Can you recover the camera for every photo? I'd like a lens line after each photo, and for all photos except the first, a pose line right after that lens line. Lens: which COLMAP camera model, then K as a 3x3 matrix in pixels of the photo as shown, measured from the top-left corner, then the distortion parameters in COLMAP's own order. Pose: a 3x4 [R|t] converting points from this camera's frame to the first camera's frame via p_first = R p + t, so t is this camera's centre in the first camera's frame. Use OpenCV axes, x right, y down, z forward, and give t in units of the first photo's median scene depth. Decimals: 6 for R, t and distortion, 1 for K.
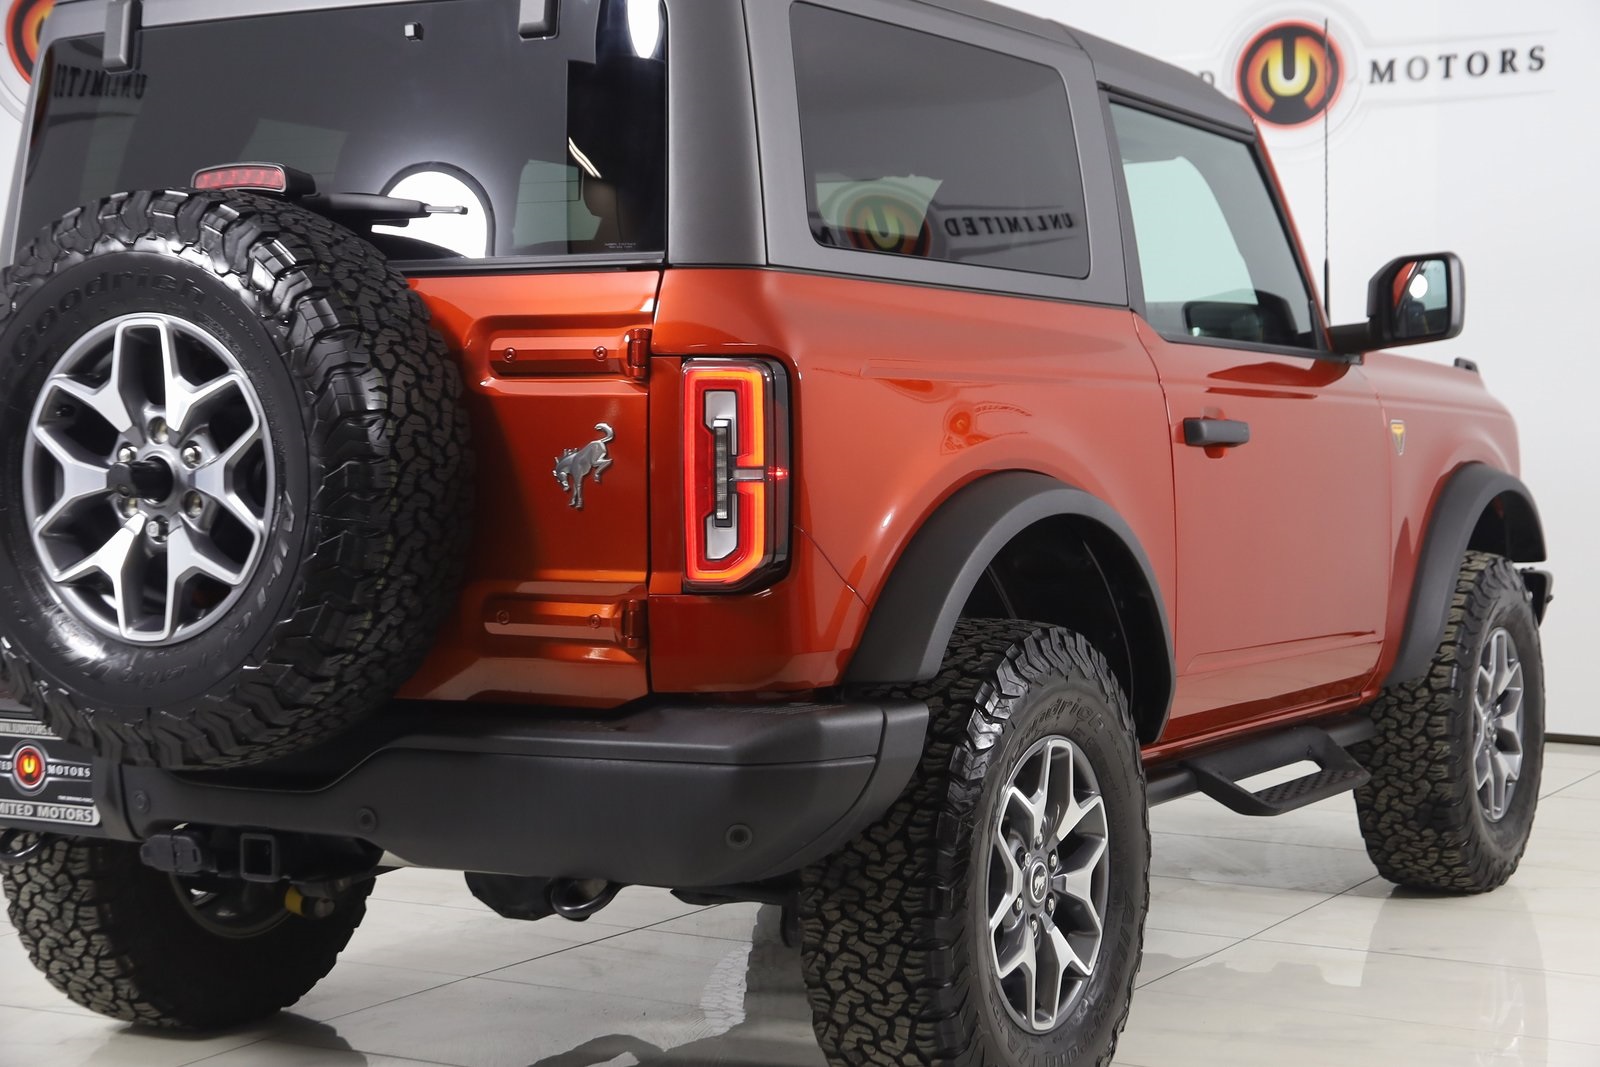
lens RADIAL K [[2517.8, 0, 800.0], [0, 2517.8, 533.5], [0, 0, 1]] dist [0.134333, 0.112150]
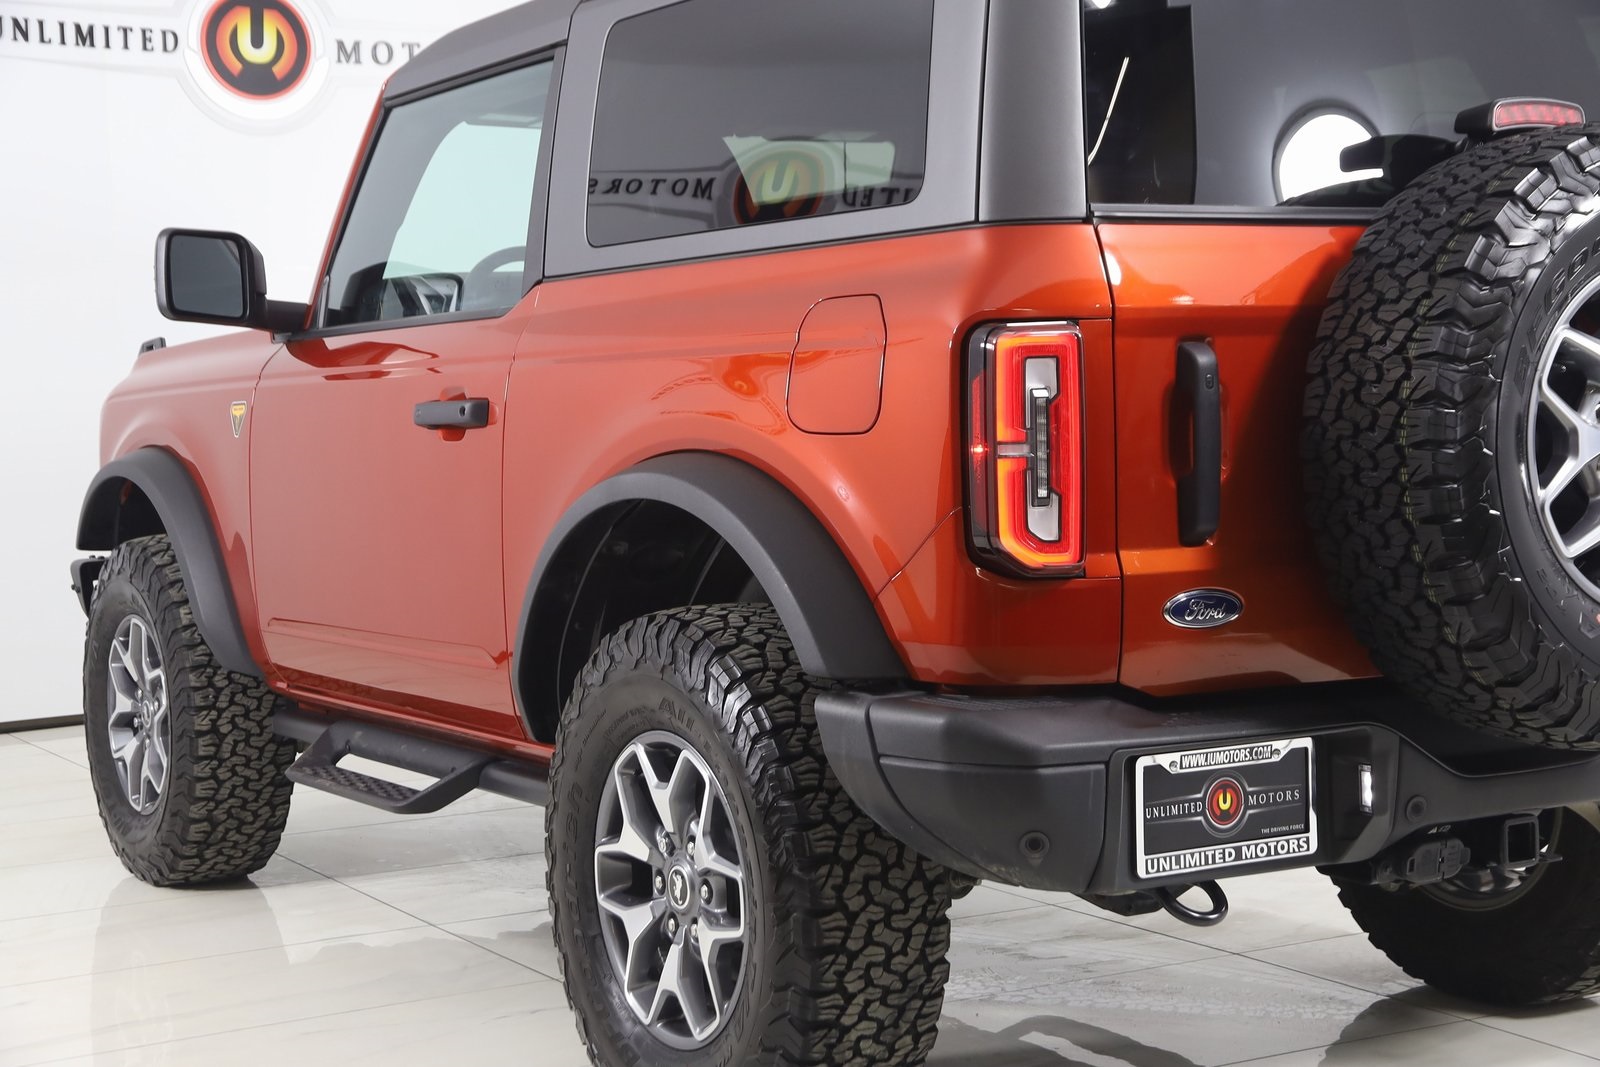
lens RADIAL K [[2517.8, 0, 800.0], [0, 2517.8, 533.5], [0, 0, 1]] dist [0.134333, 0.112150]
pose [[0.485890, -0.057880, 0.872101, -1.075943], [0.059992, 0.997660, 0.032789, -0.031063], [-0.871958, 0.036387, 0.488226, 0.711765]]
